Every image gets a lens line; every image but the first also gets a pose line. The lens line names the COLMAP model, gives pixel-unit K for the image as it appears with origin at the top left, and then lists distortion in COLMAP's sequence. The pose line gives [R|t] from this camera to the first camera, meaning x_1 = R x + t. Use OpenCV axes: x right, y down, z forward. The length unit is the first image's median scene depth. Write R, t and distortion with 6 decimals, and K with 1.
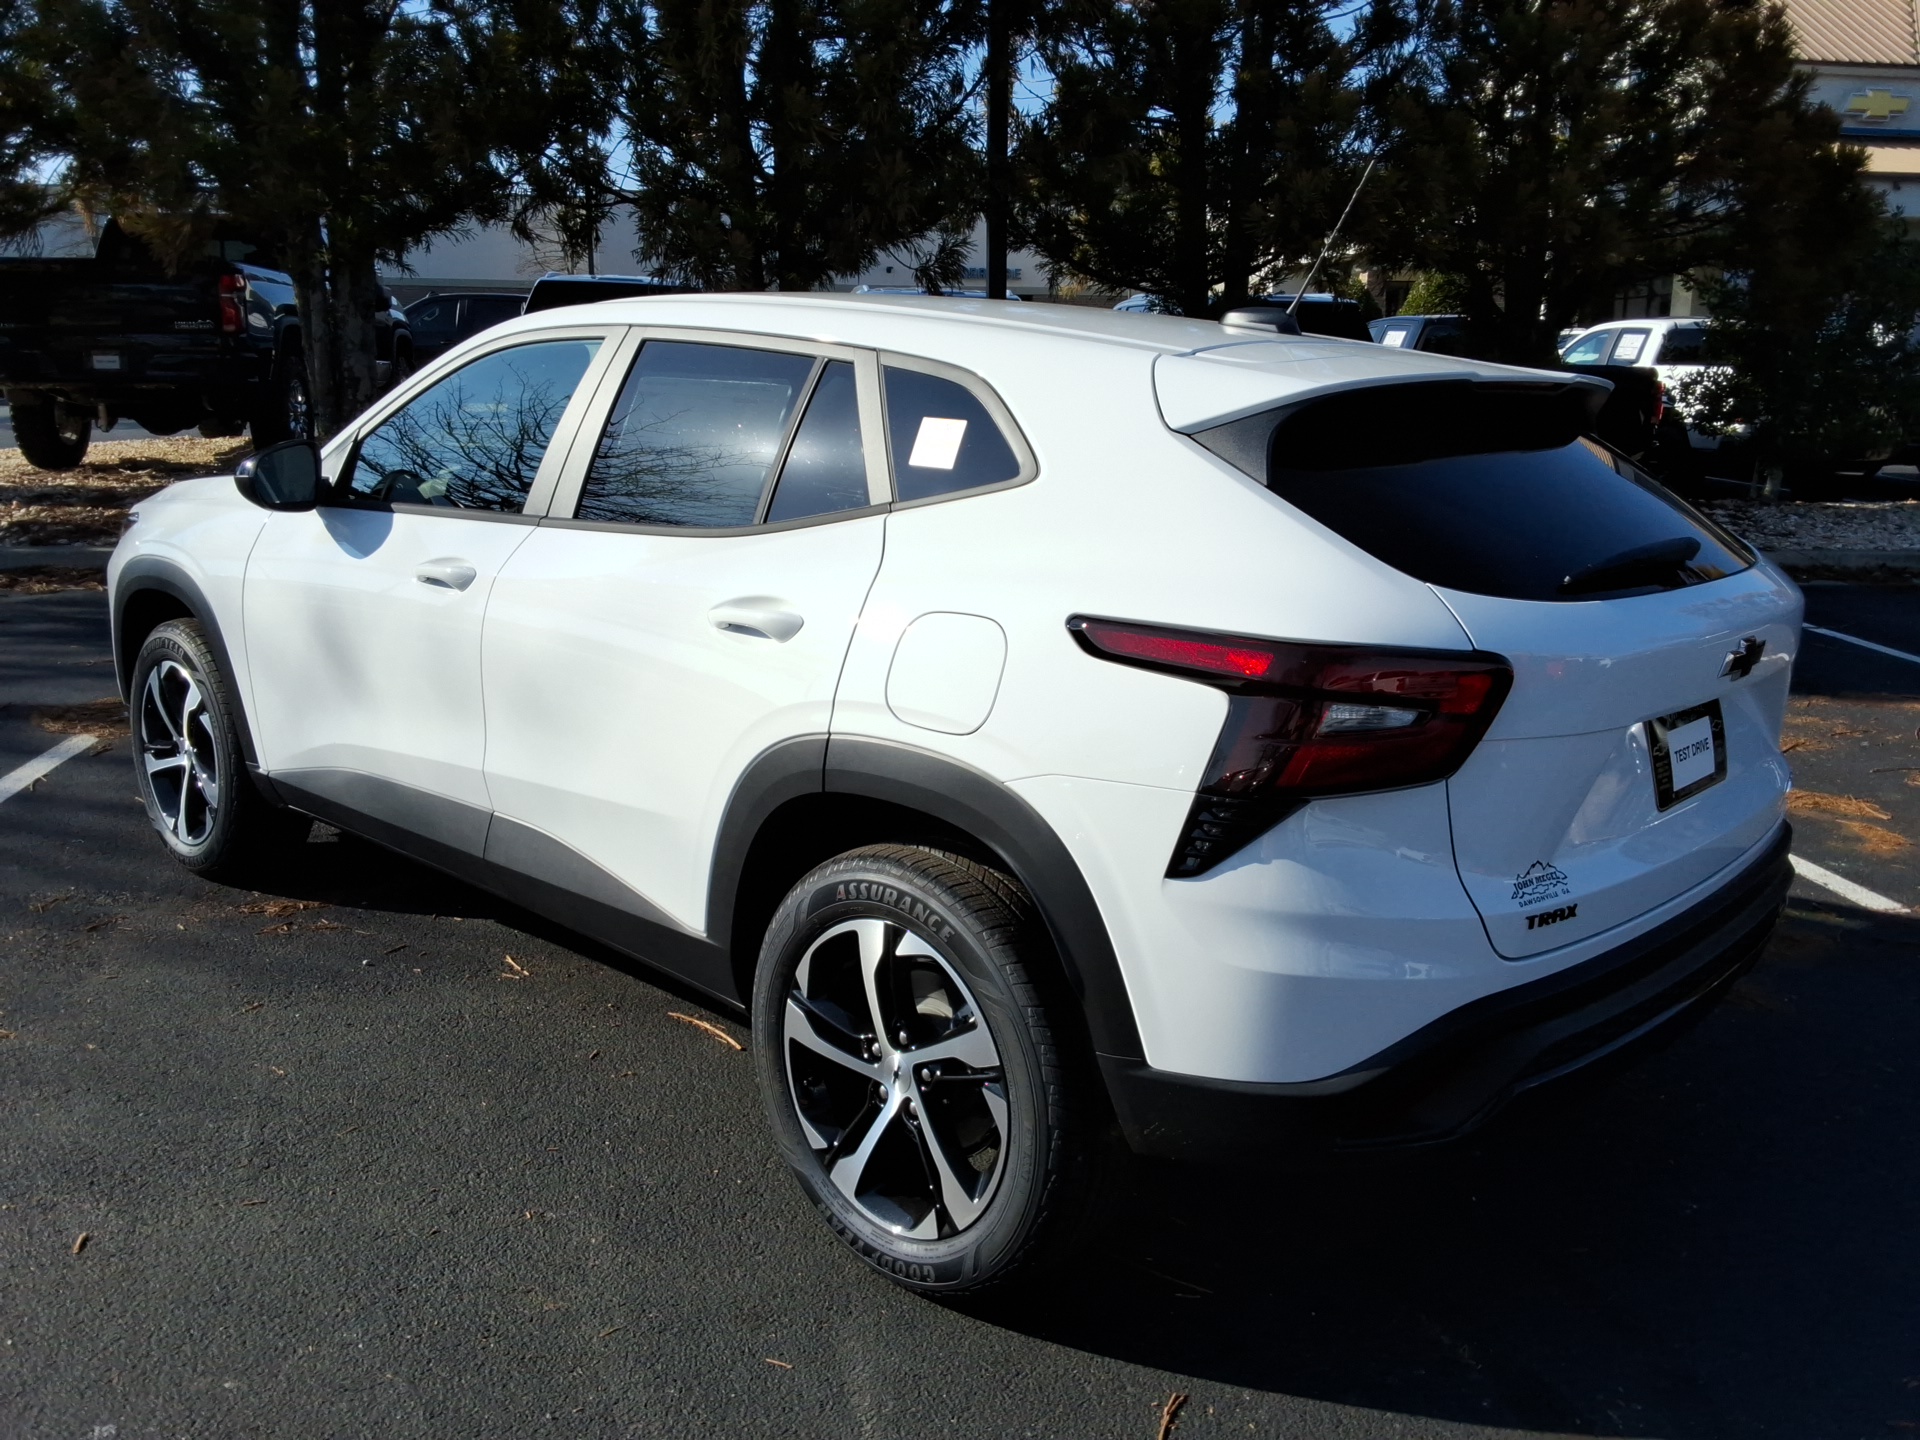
lens RADIAL K [[1550.3, 0, 968.7], [0, 1550.3, 720.5], [0, 0, 1]] dist [0.144324, -0.245391]
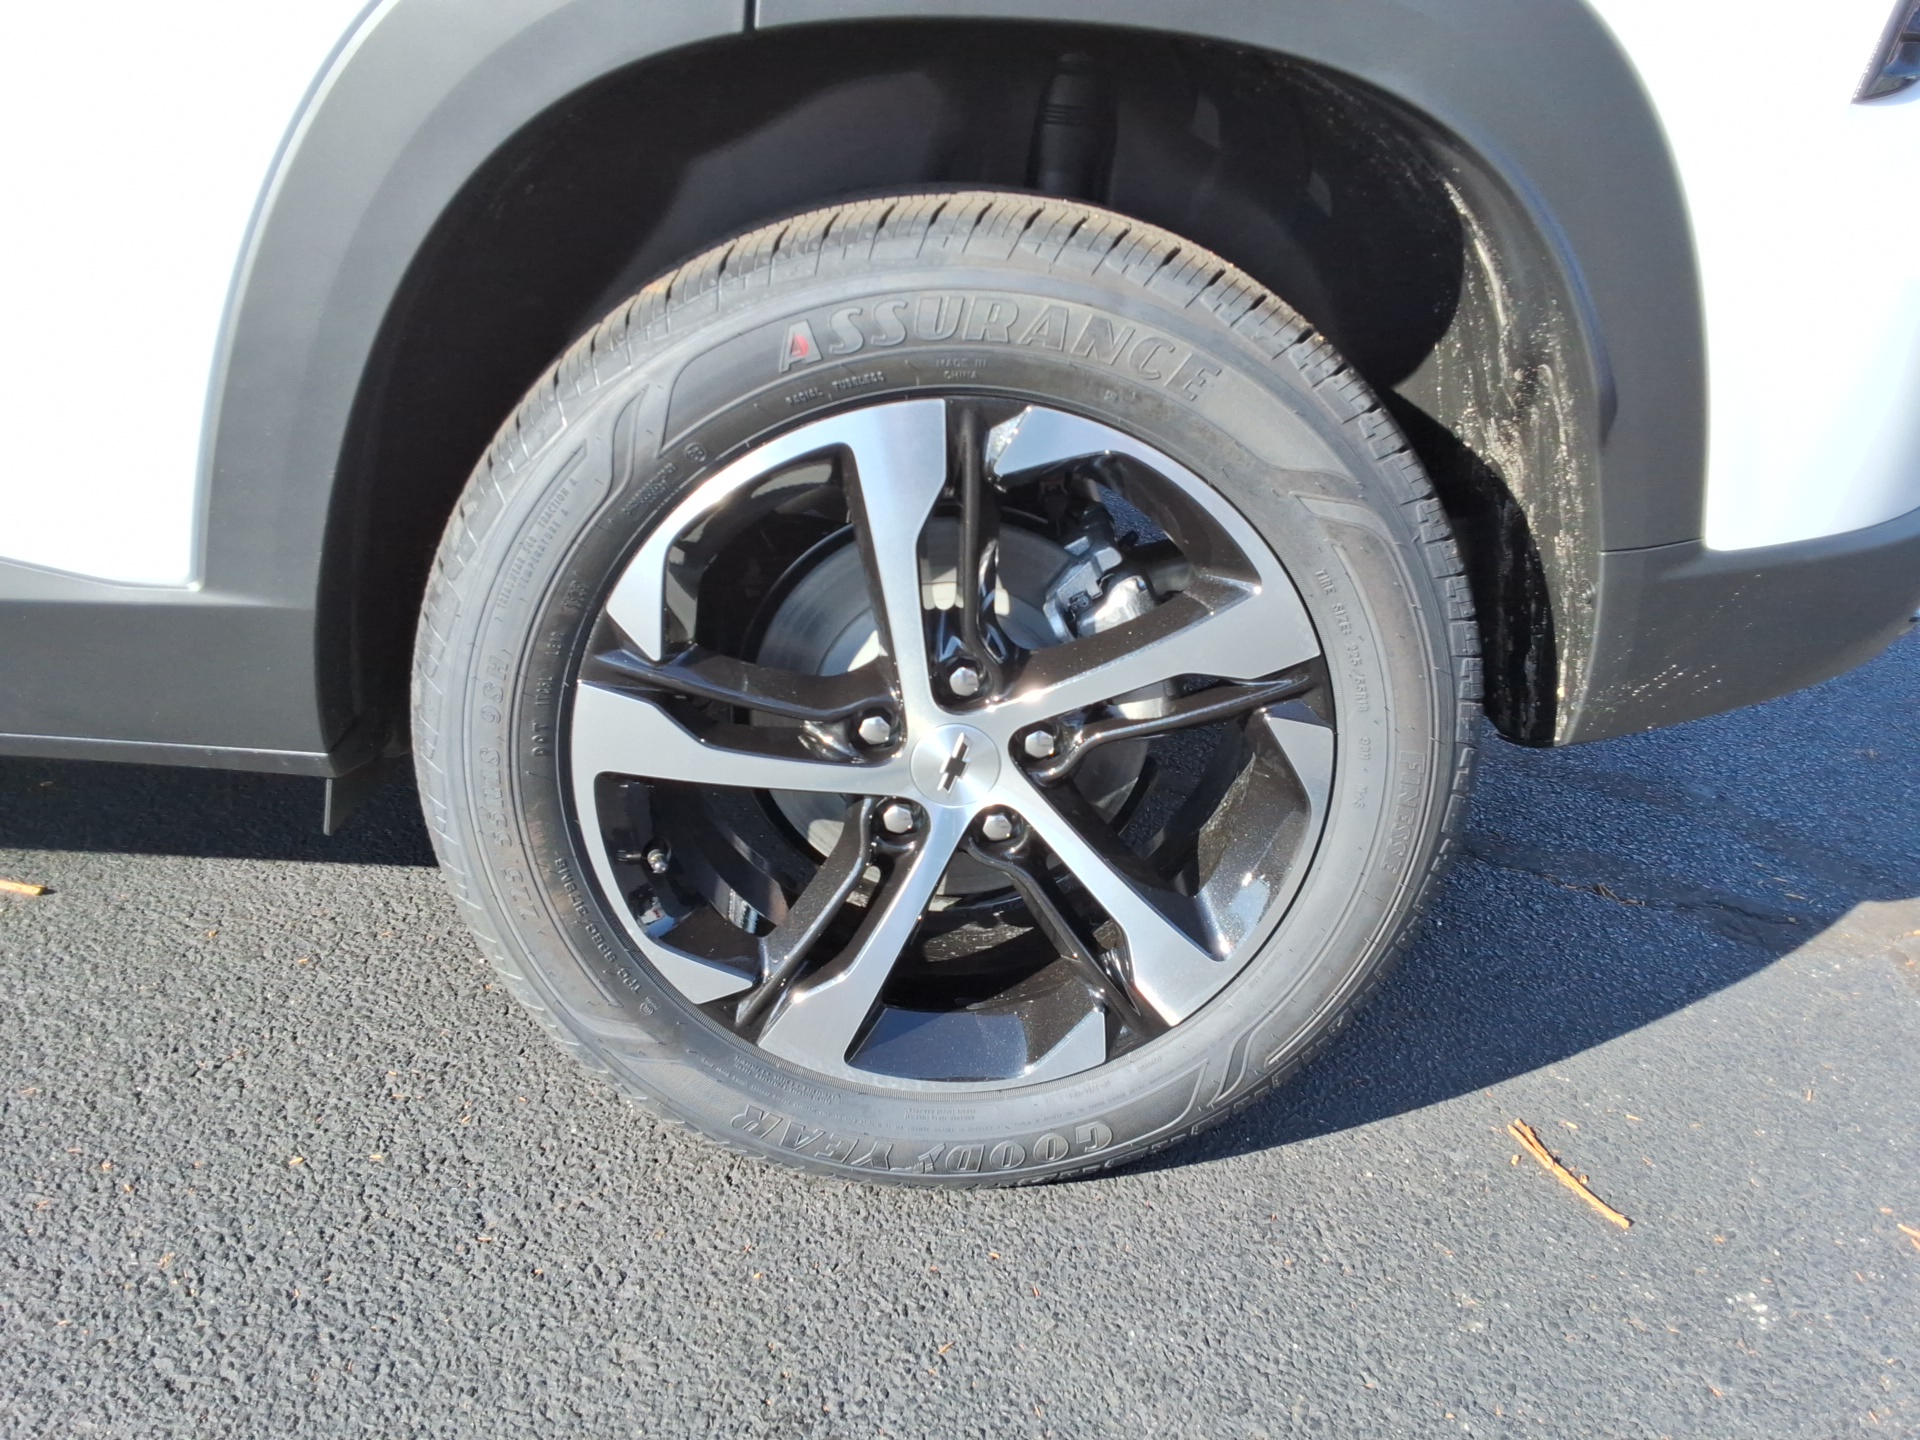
lens RADIAL K [[1550.3, 0, 968.7], [0, 1550.3, 720.5], [0, 0, 1]] dist [0.144324, -0.245391]
pose [[0.671259, -0.274259, 0.688617, -0.330646], [0.104138, 0.954708, 0.278724, 0.094783], [-0.733871, -0.115385, 0.669418, 0.702886]]
